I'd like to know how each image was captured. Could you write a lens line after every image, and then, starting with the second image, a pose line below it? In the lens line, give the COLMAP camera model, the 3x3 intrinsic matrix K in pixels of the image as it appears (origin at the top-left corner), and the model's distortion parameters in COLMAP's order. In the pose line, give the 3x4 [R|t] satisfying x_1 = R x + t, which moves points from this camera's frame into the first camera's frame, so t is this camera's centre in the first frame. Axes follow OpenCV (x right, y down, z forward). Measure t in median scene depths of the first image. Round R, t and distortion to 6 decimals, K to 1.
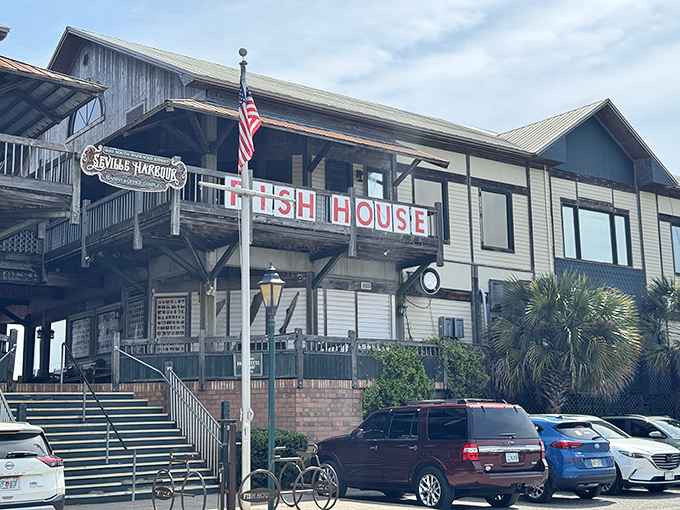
lens RADIAL K [[923.1, 0, 340.0], [0, 923.1, 255.0], [0, 0, 1]] dist [0.003213, -0.026491]
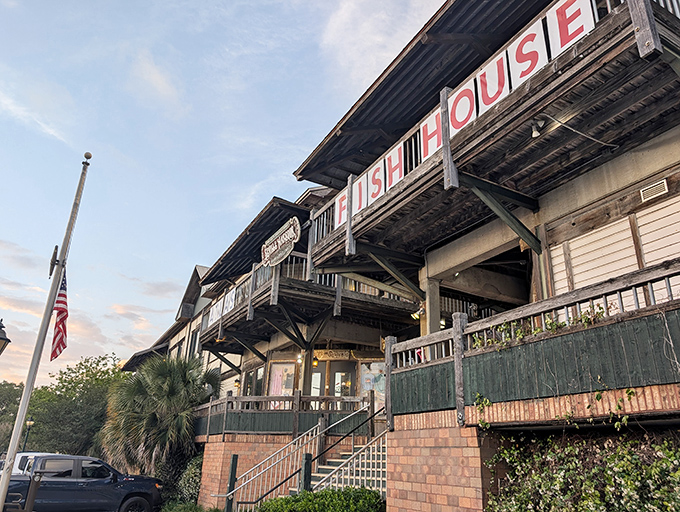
lens RADIAL K [[514.0, 0, 340.0], [0, 514.0, 256.0], [0, 0, 1]] dist [-0.003991, -0.001398]
pose [[-0.149789, -0.364134, -0.919222, 0.311831], [0.138950, 0.912732, -0.384205, 0.158097], [0.978906, -0.185275, -0.086121, 0.975845]]
